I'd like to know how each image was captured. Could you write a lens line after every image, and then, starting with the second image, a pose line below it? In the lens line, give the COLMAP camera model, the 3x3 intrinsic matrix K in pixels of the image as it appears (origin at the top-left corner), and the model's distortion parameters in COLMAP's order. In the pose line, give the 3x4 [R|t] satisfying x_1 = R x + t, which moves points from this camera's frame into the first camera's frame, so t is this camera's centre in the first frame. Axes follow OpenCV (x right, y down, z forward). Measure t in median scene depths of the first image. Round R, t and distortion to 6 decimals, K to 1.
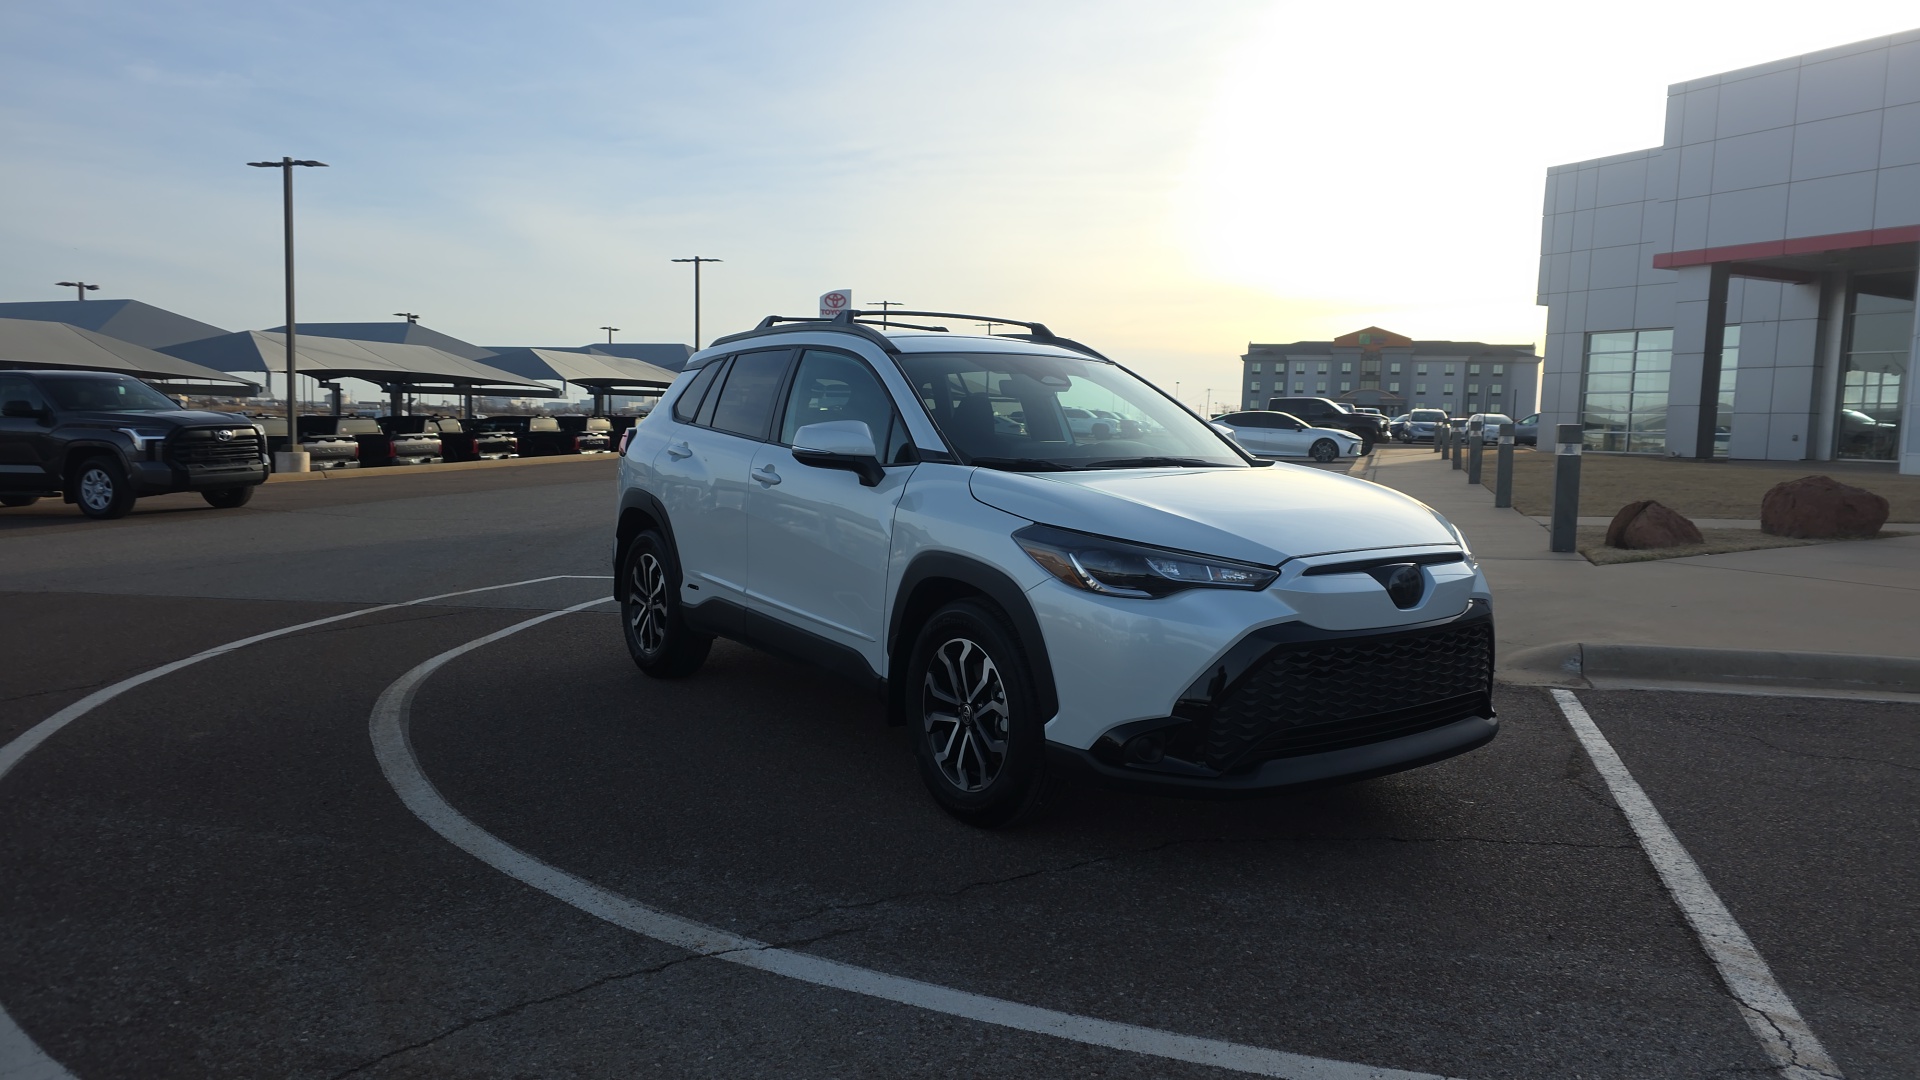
lens RADIAL K [[1280.8, 0, 1024.7], [0, 1280.8, 550.8], [0, 0, 1]] dist [0.065266, -0.068102]
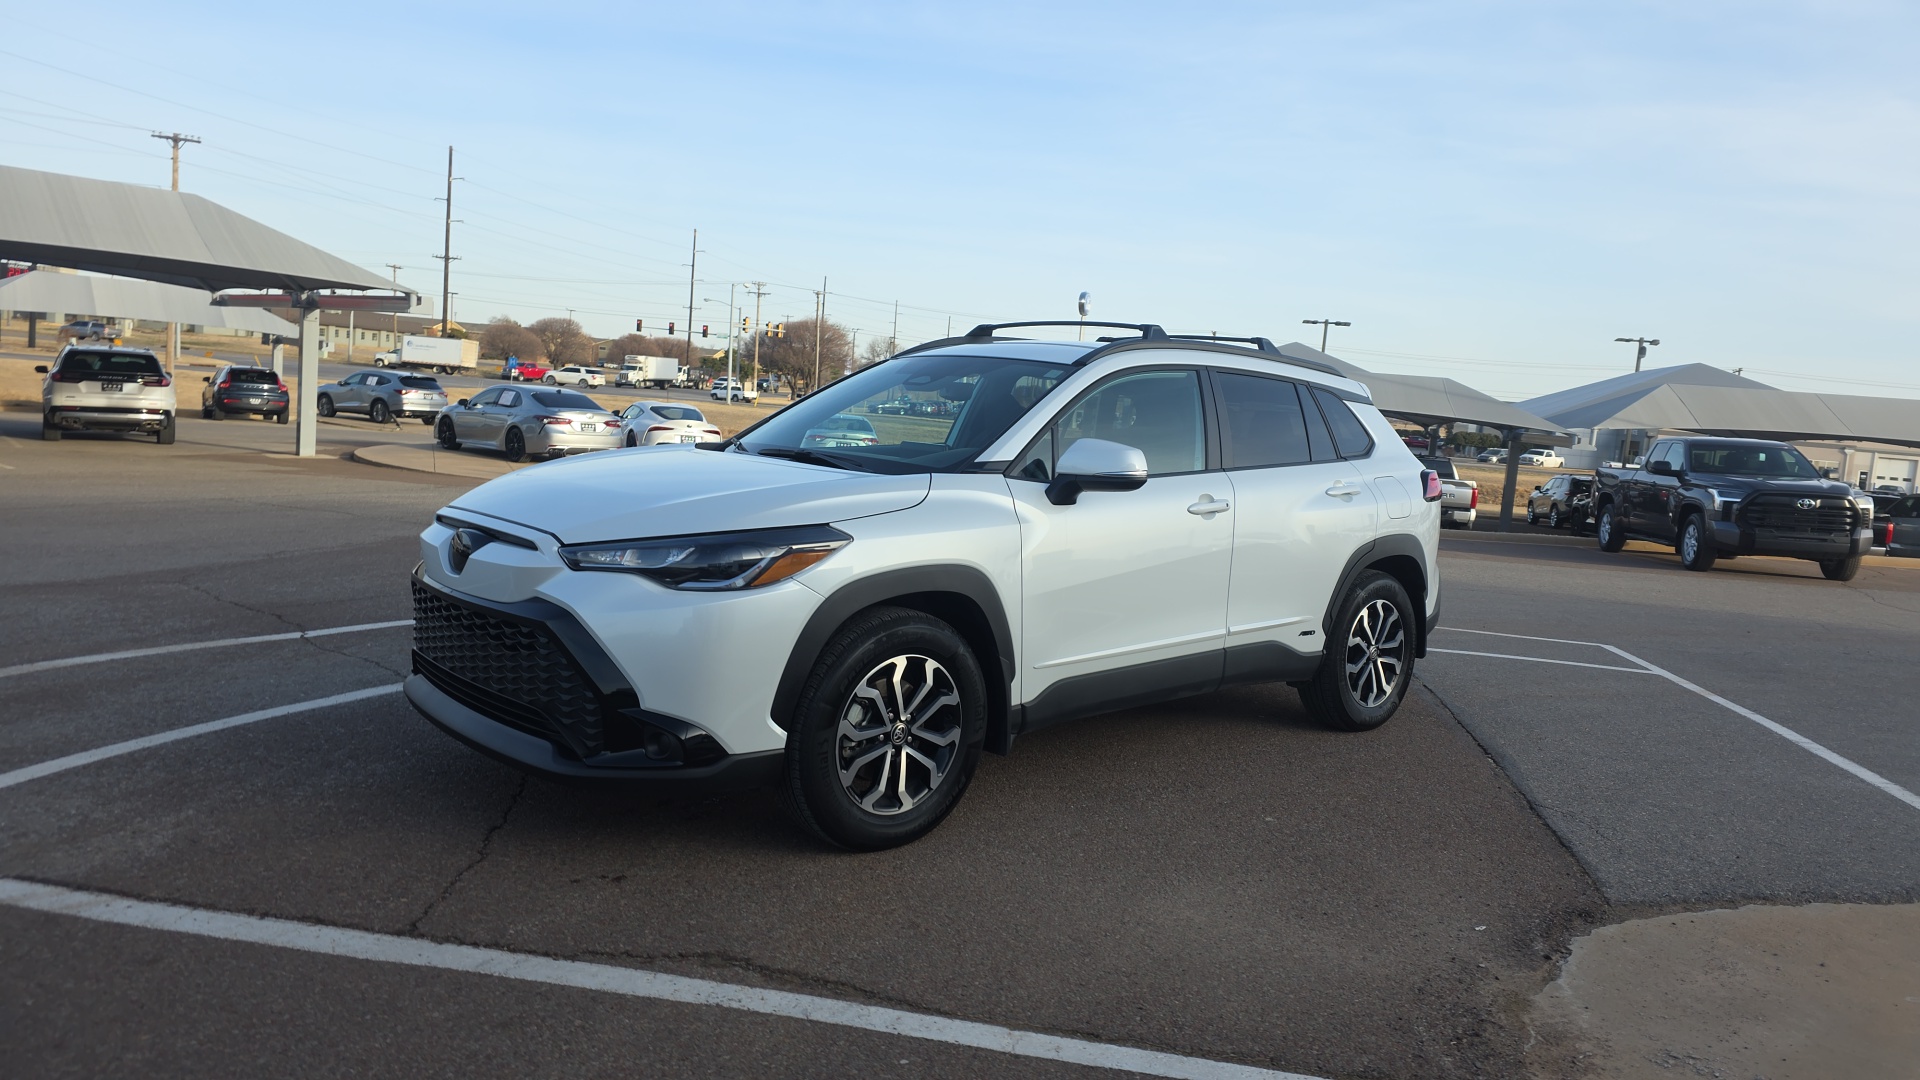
lens RADIAL K [[1280.8, 0, 1024.7], [0, 1280.8, 550.8], [0, 0, 1]] dist [0.065266, -0.068102]
pose [[0.113933, 0.099932, -0.988450, 0.872723], [-0.172751, 0.981764, 0.079344, -0.083907], [0.978354, 0.161716, 0.129119, 0.849438]]
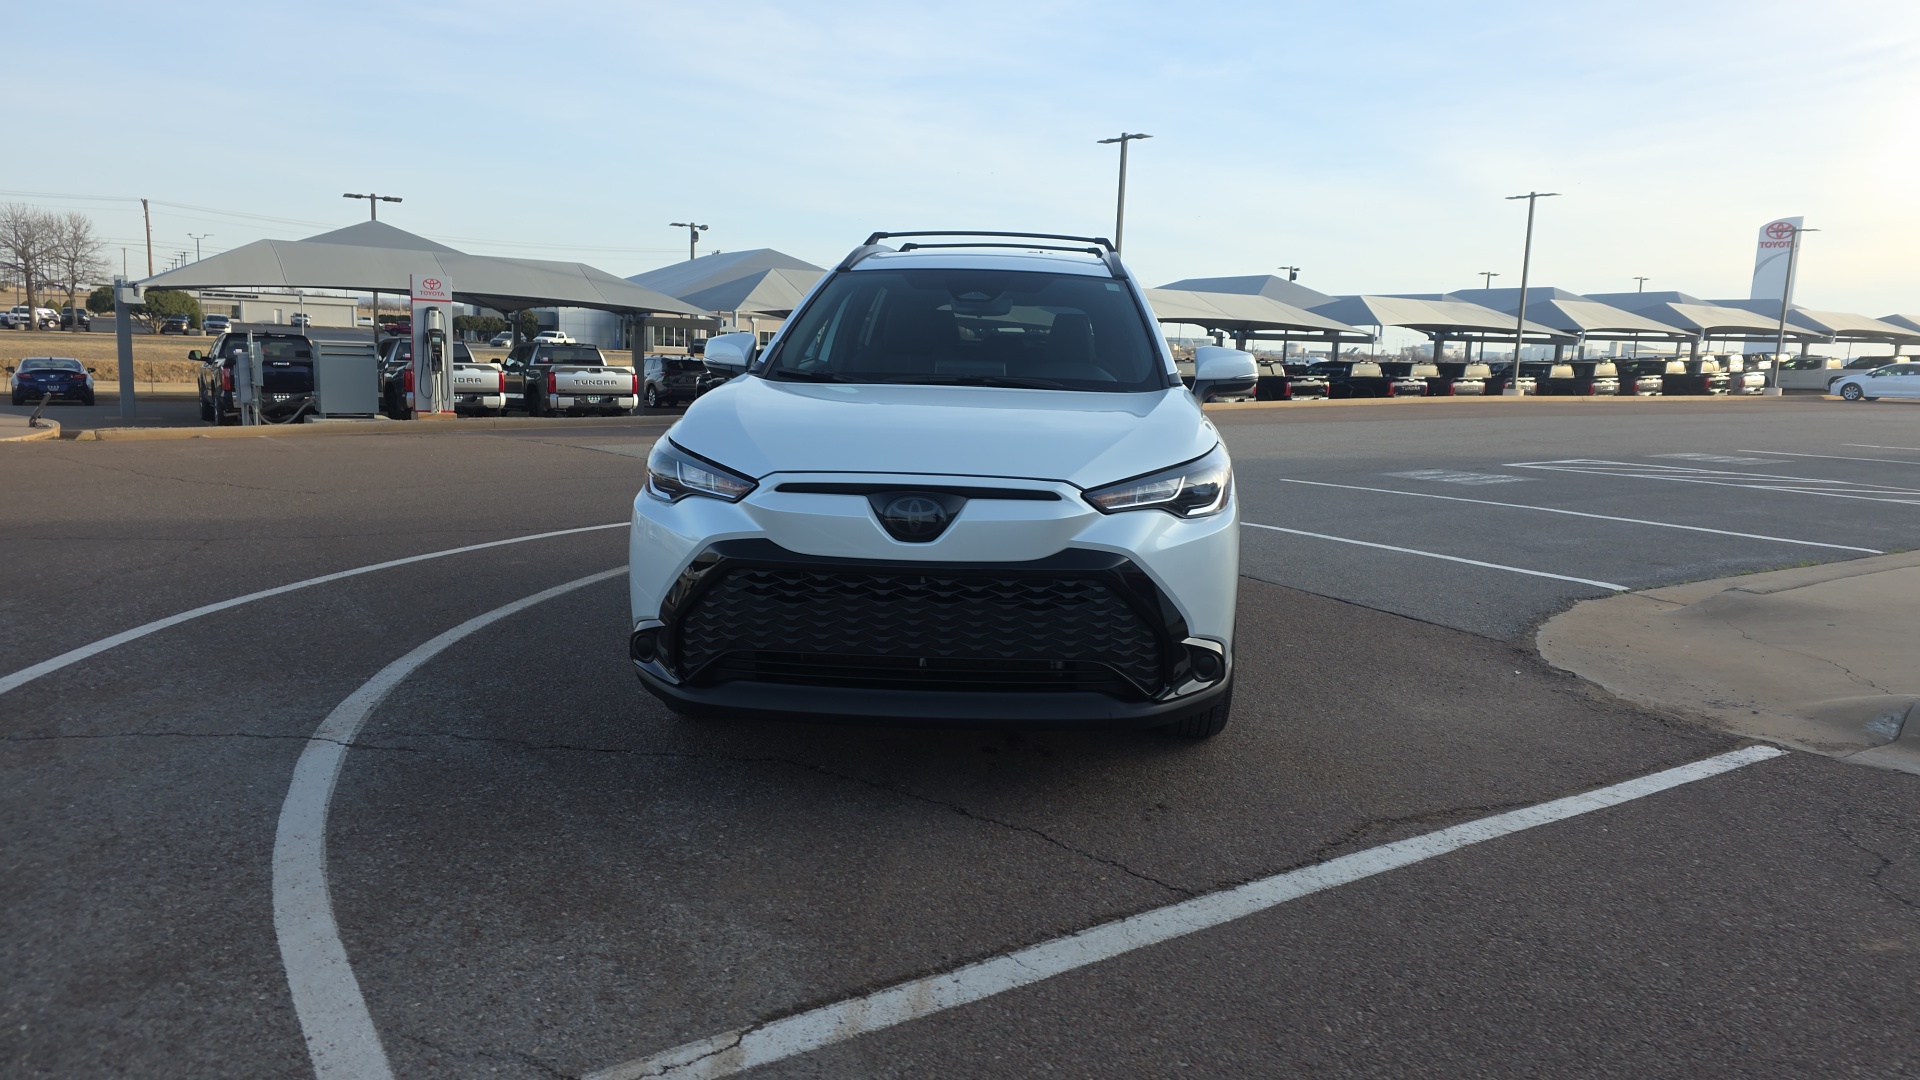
lens RADIAL K [[1280.8, 0, 1024.7], [0, 1280.8, 550.8], [0, 0, 1]] dist [0.065266, -0.068102]
pose [[0.767124, 0.107714, -0.632392, 0.591288], [-0.083573, 0.994182, 0.067958, -0.010150], [0.636032, 0.000718, 0.771662, 0.246867]]
